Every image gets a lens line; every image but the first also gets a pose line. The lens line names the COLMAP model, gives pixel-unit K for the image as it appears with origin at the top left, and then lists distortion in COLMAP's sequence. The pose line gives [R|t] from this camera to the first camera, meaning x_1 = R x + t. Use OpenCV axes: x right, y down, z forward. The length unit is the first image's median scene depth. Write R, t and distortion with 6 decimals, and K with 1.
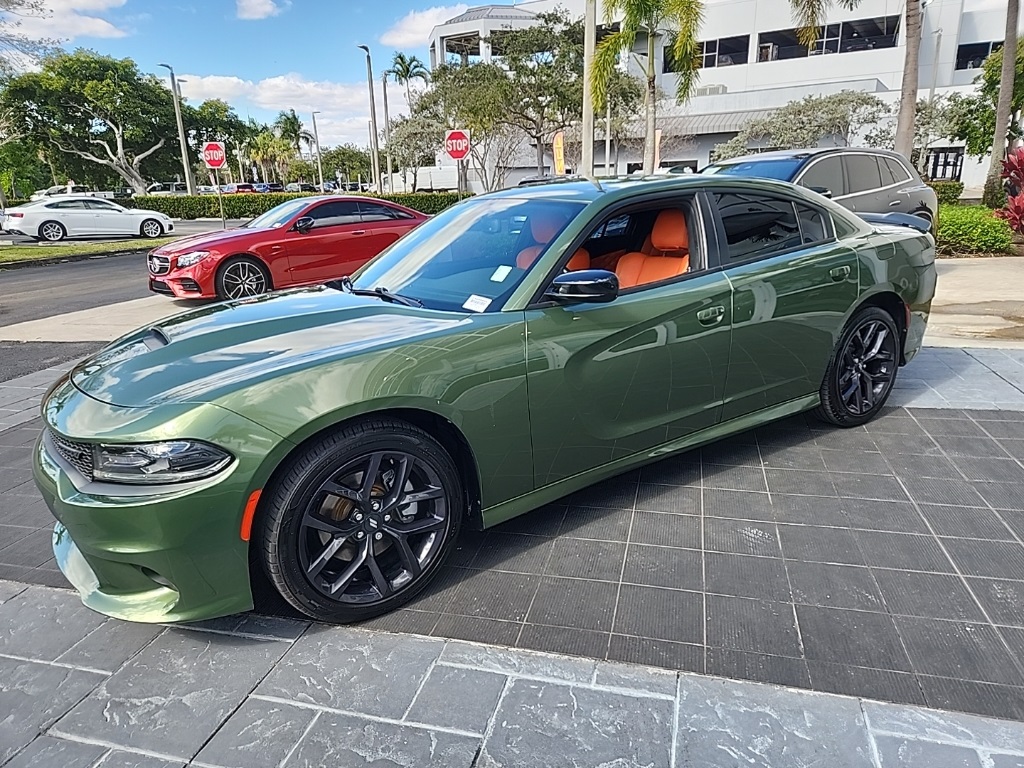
lens RADIAL K [[683.8, 0, 518.5], [0, 683.8, 380.1], [0, 0, 1]] dist [0.076144, -0.069039]
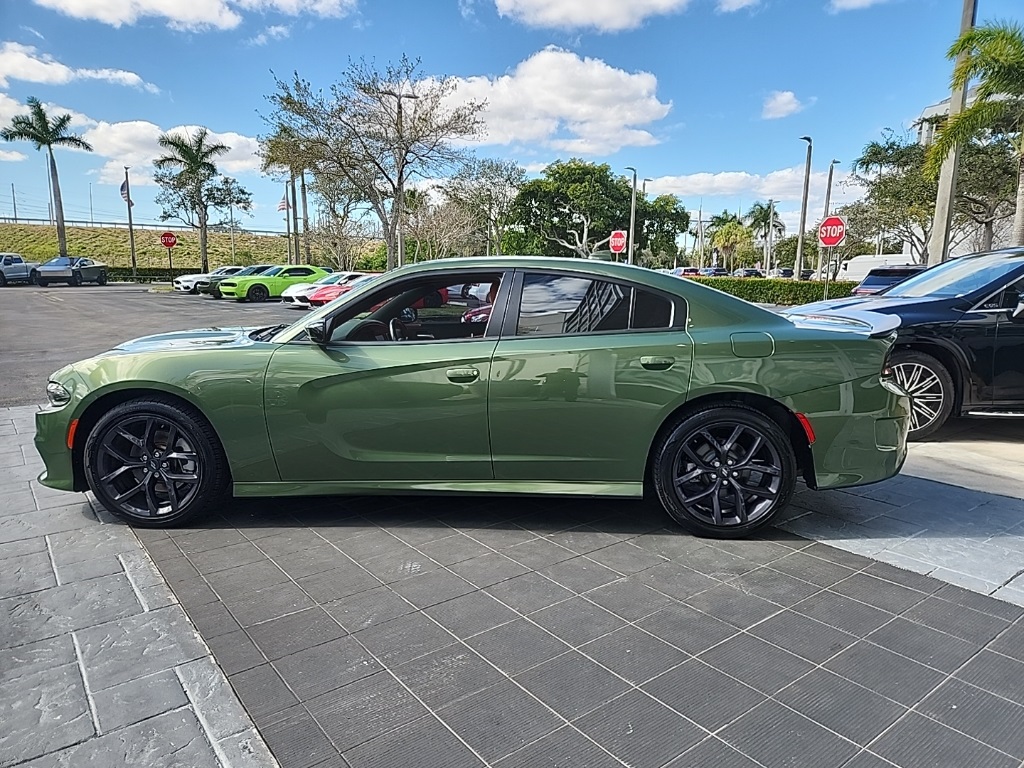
lens RADIAL K [[683.8, 0, 509.8], [0, 683.8, 372.6], [0, 0, 1]] dist [0.082472, -0.076228]
pose [[0.791960, 0.127234, -0.597169, 0.791275], [-0.202307, 0.977480, -0.060035, -0.035492], [0.576082, 0.168357, 0.799866, 0.111155]]
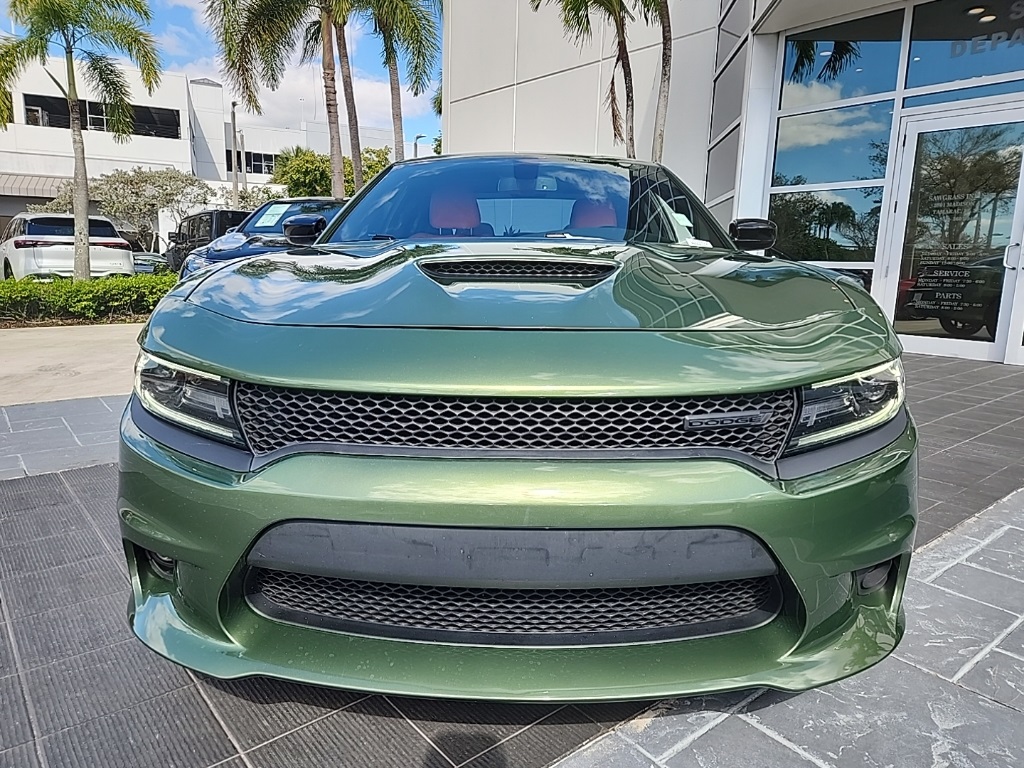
lens RADIAL K [[686.4, 0, 520.4], [0, 686.4, 387.0], [0, 0, 1]] dist [0.070385, -0.064625]
pose [[0.589504, -0.090971, 0.802626, -0.665488], [0.177173, 0.984004, -0.018600, 0.032305], [-0.788095, 0.153168, 0.596192, 0.449557]]
